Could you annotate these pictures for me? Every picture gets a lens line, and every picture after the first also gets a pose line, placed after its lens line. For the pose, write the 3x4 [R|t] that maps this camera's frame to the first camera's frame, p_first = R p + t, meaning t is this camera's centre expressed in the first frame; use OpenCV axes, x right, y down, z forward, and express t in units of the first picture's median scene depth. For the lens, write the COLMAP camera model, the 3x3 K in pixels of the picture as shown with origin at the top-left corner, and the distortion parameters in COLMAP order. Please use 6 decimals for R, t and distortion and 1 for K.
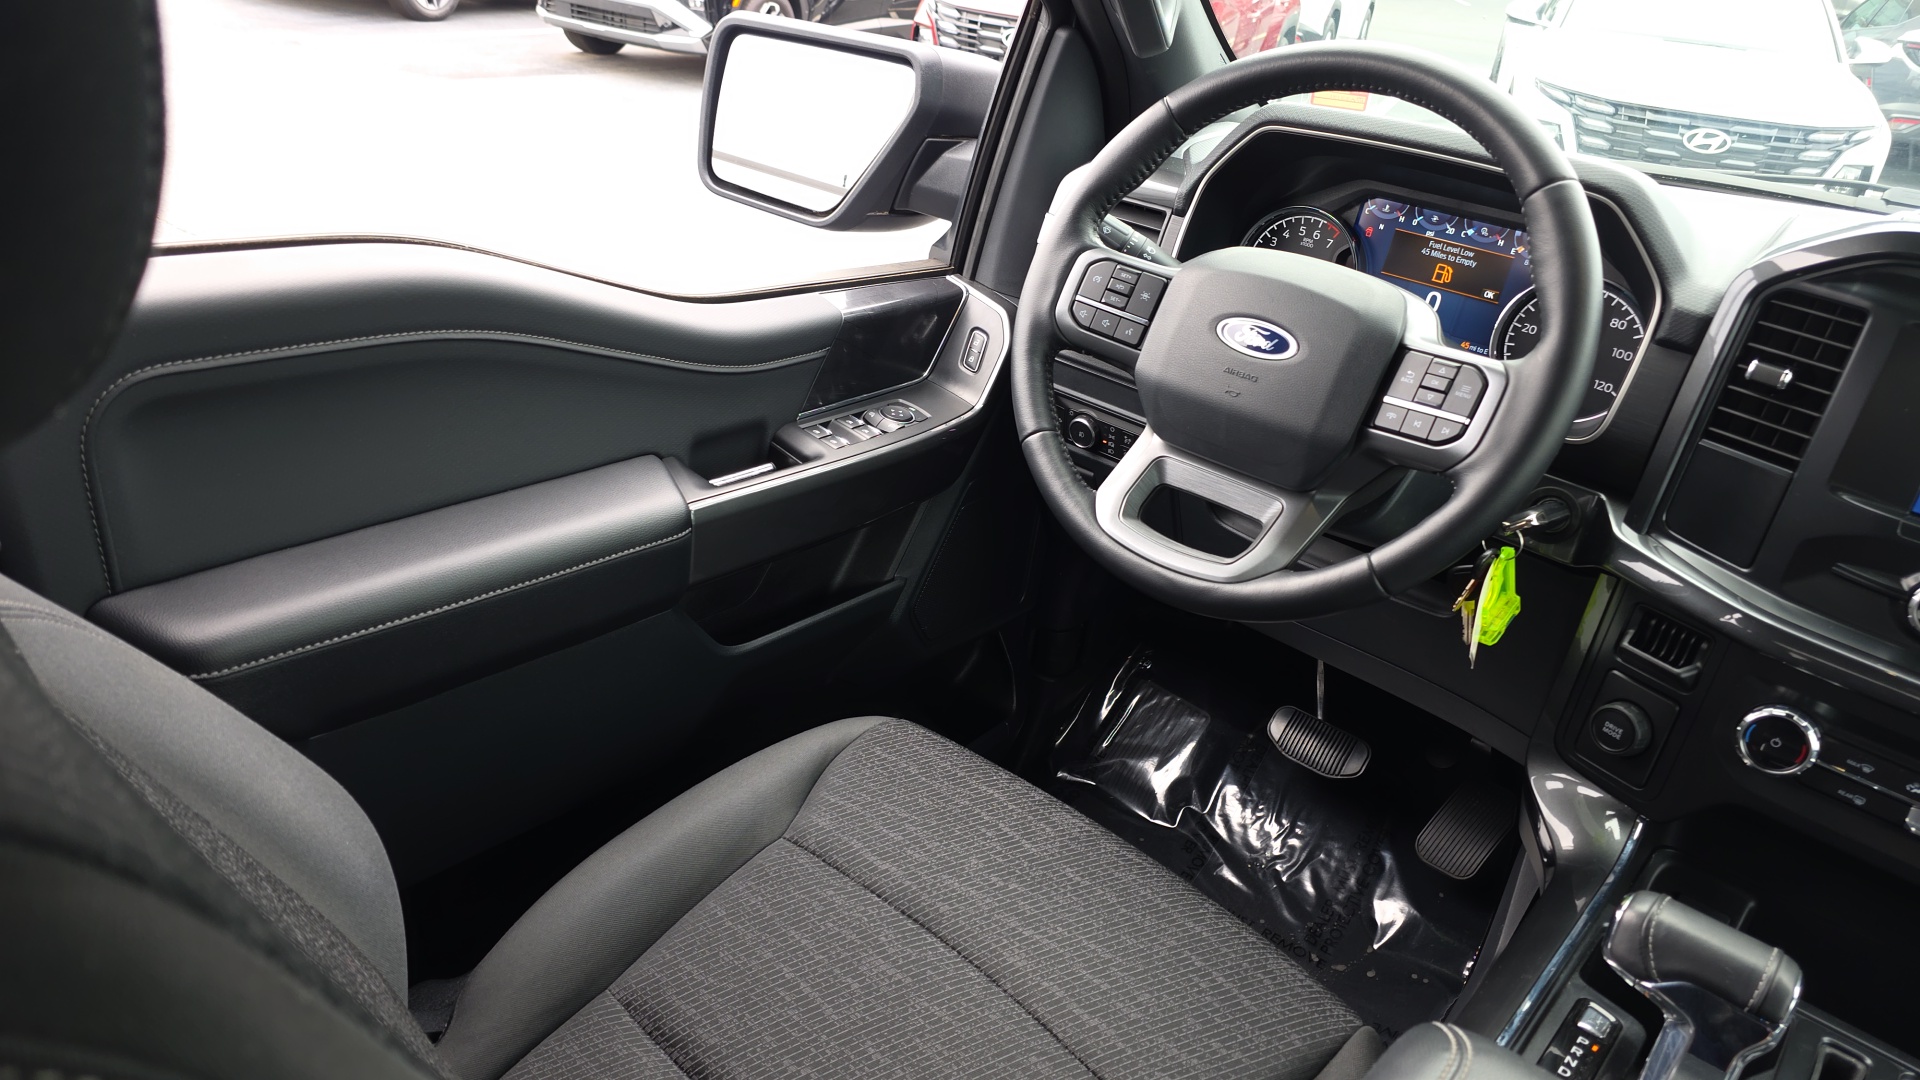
lens RADIAL K [[1297.6, 0, 927.0], [0, 1297.6, 533.8], [0, 0, 1]] dist [0.064431, -0.061130]
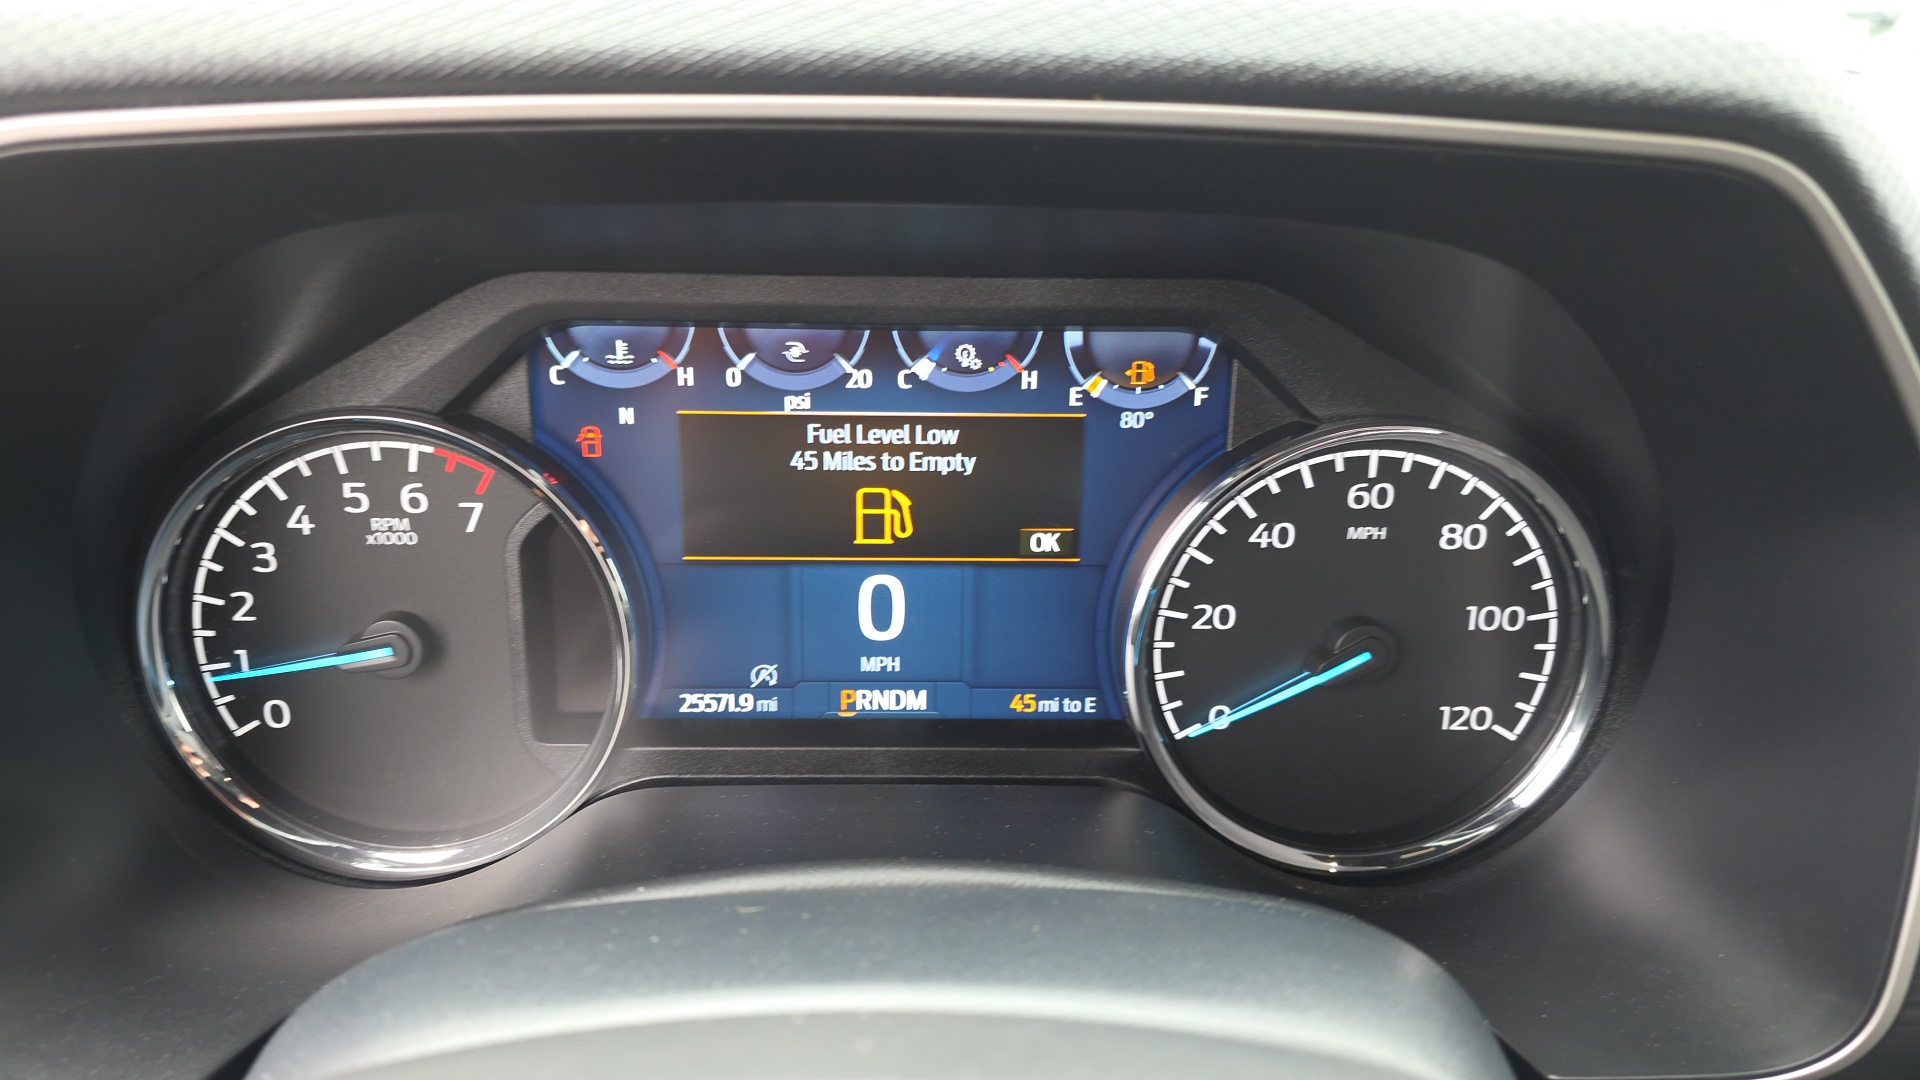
lens RADIAL K [[1250.1, 0, 942.0], [0, 1250.1, 538.3], [0, 0, 1]] dist [0.026130, -0.001007]
pose [[0.735028, -0.342279, 0.585303, 0.267385], [0.363226, 0.927690, 0.086362, -0.244830], [-0.572539, 0.149118, 0.806203, 0.872392]]
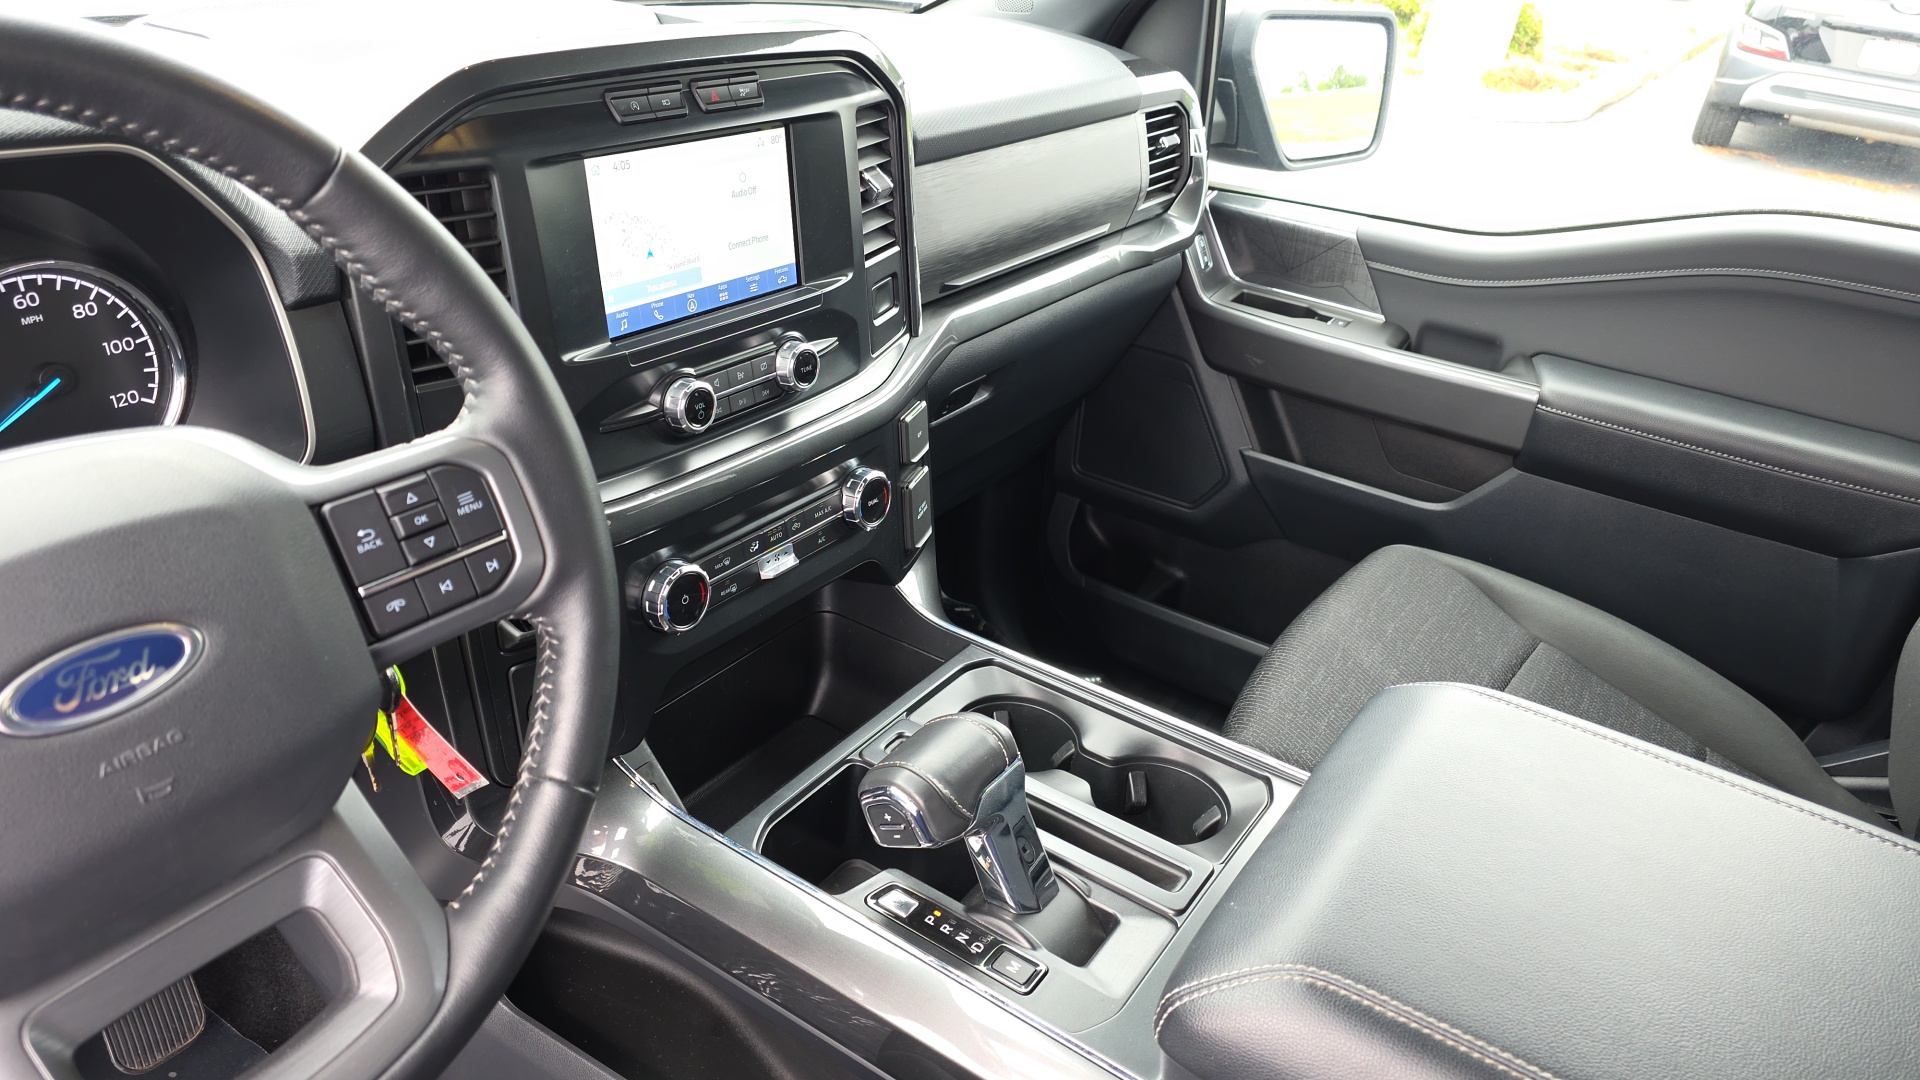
lens RADIAL K [[1297.3, 0, 952.4], [0, 1297.3, 535.9], [0, 0, 1]] dist [0.046158, -0.049693]
pose [[-0.110465, -0.579866, 0.807189, -0.109328], [0.354306, 0.735825, 0.577087, -0.314980], [-0.928582, 0.349740, 0.124167, 0.596153]]
